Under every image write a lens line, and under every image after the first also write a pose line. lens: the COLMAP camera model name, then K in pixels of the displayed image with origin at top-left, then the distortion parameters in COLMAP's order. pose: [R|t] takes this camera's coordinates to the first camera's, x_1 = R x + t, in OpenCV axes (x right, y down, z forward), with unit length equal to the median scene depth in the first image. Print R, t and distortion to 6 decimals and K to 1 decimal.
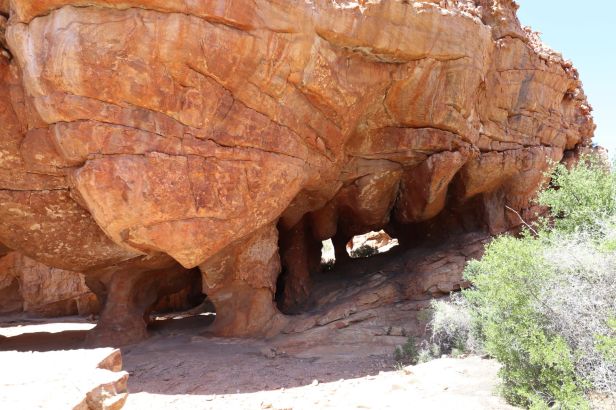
lens RADIAL K [[307.1, 0, 308.0], [0, 307.1, 205.0], [0, 0, 1]] dist [-0.020977, -0.000024]
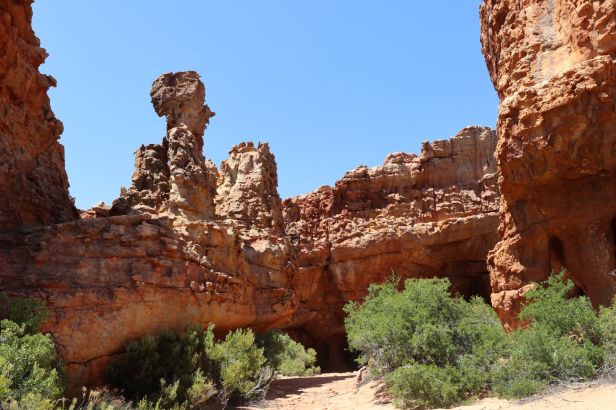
lens RADIAL K [[518.7, 0, 308.0], [0, 518.7, 205.0], [0, 0, 1]] dist [0.013086, 0.009379]
pose [[0.984522, -0.068829, -0.161182, -0.173130], [0.060509, 0.996597, -0.055976, -0.611724], [0.164486, 0.045356, 0.985336, -3.104977]]
